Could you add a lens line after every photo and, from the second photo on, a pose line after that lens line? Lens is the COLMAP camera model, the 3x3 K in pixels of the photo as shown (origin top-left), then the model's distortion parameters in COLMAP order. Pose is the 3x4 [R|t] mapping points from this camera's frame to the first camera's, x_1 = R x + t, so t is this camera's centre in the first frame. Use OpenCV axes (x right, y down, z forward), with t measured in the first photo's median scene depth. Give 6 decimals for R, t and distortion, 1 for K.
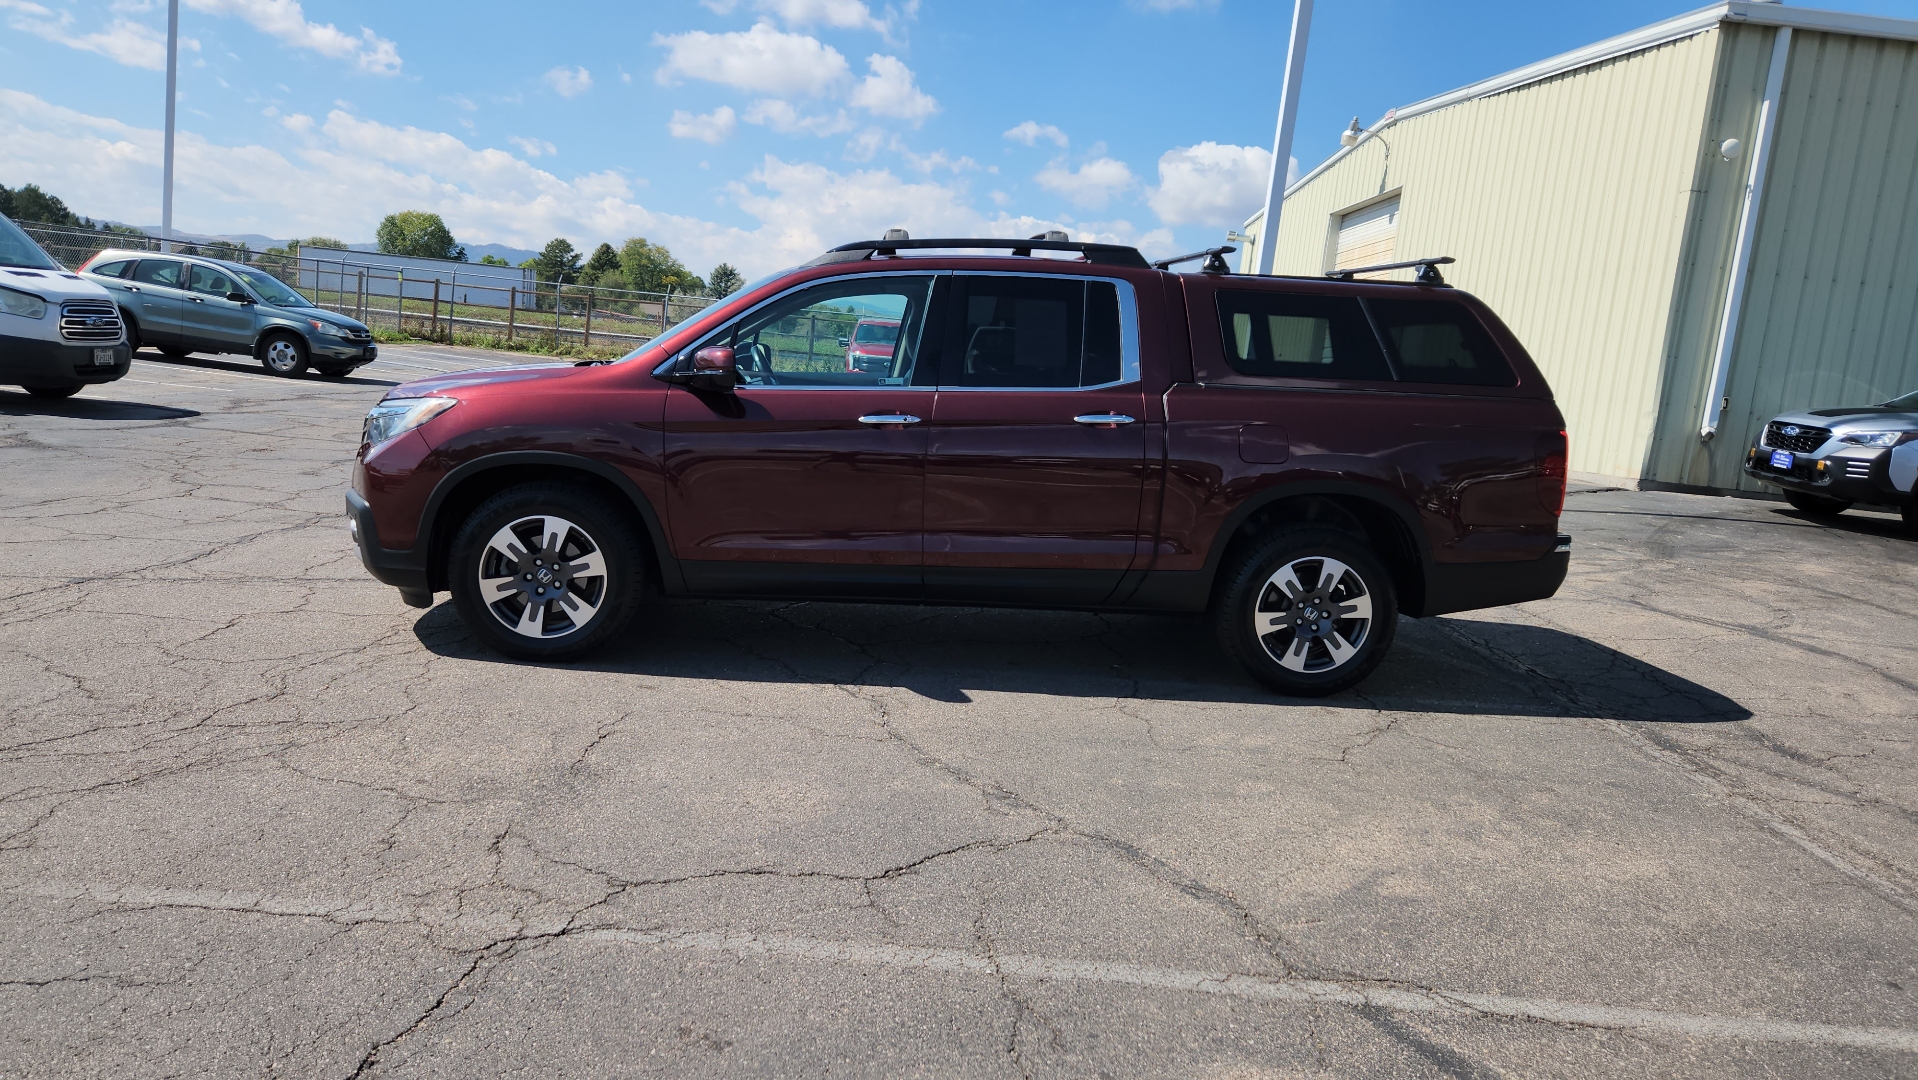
lens RADIAL K [[1283.4, 0, 921.0], [0, 1283.4, 539.4], [0, 0, 1]] dist [0.064211, -0.048841]
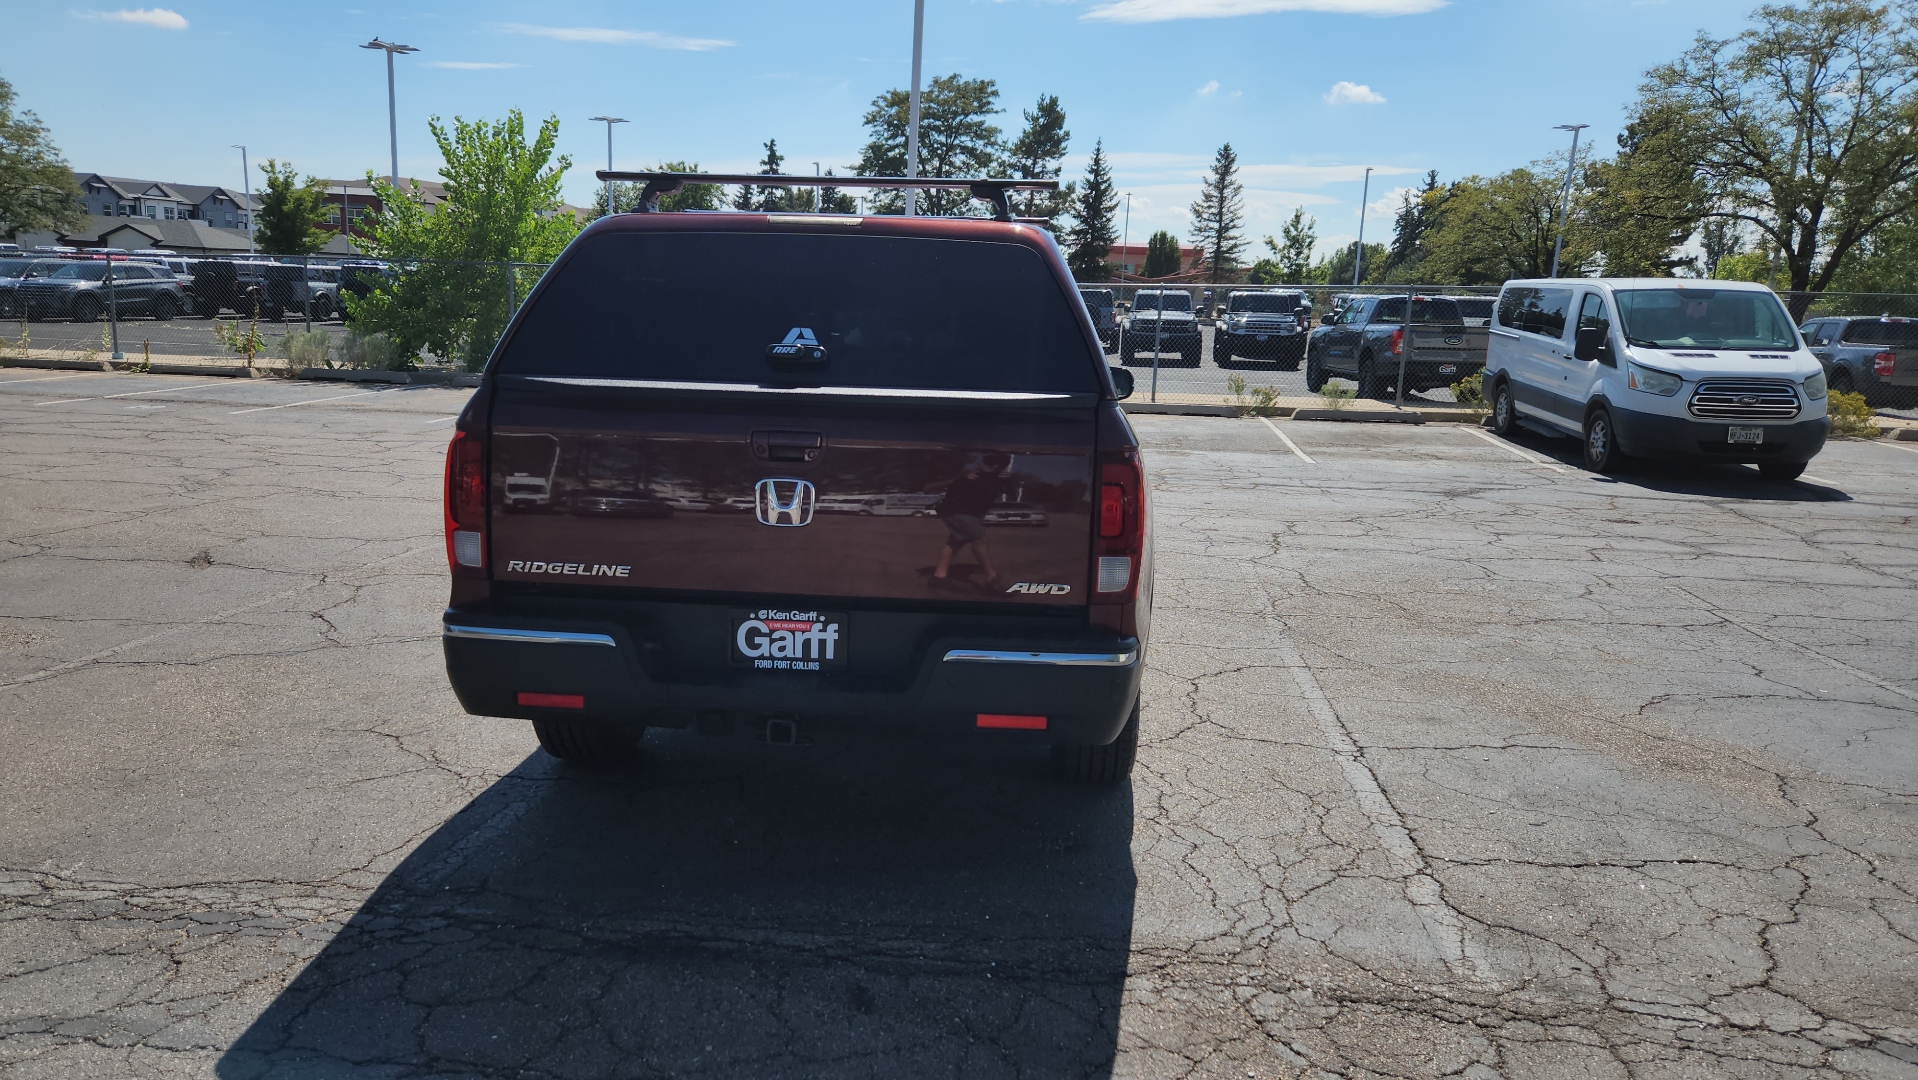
lens RADIAL K [[1278.0, 0, 920.7], [0, 1278.0, 539.6], [0, 0, 1]] dist [0.068903, -0.052524]
pose [[-0.152624, 0.086661, -0.984477, 1.062548], [-0.186981, 0.975624, 0.114870, -0.143612], [0.970435, 0.201611, -0.132699, 1.309906]]
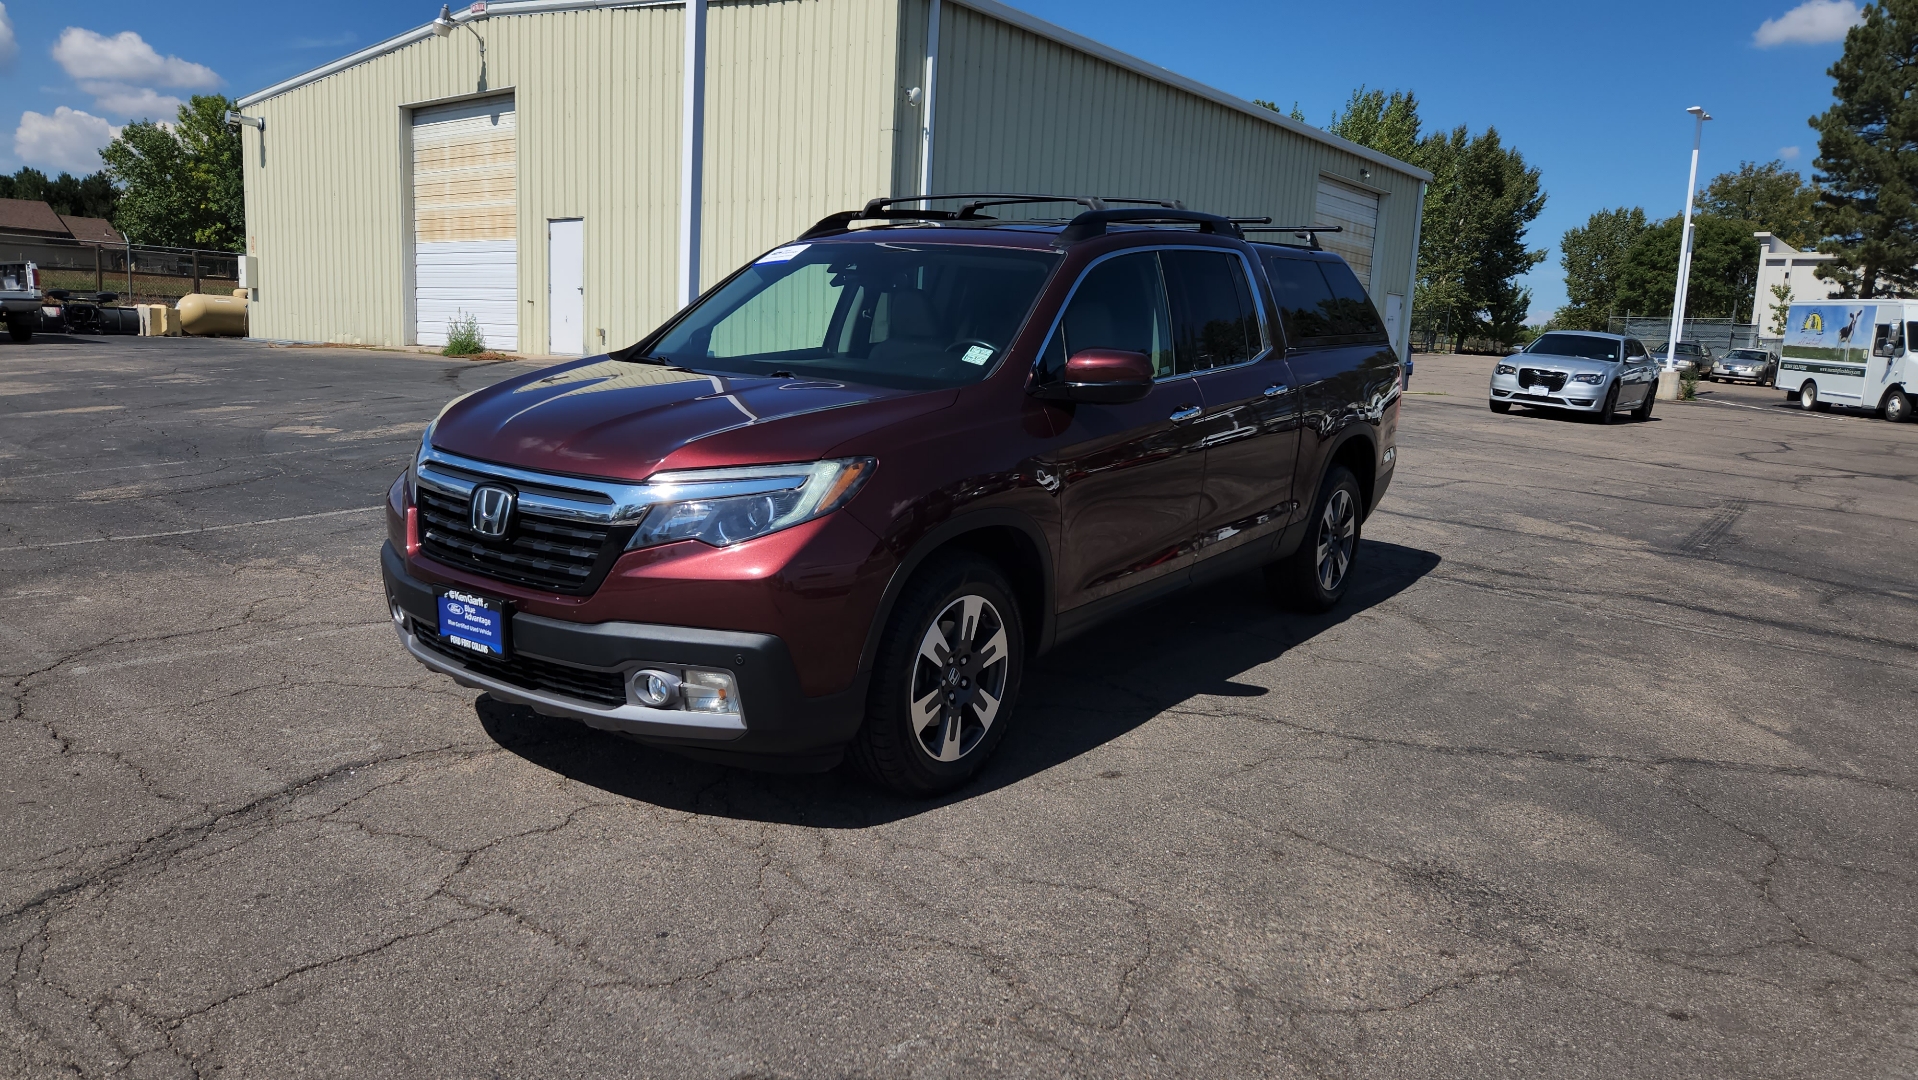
lens RADIAL K [[1286.1, 0, 930.8], [0, 1286.1, 534.4], [0, 0, 1]] dist [0.053674, -0.034013]
pose [[0.652526, -0.177422, 0.736703, -0.794217], [0.117508, 0.984135, 0.132931, -0.144754], [-0.748600, -0.000172, 0.663022, 0.501058]]
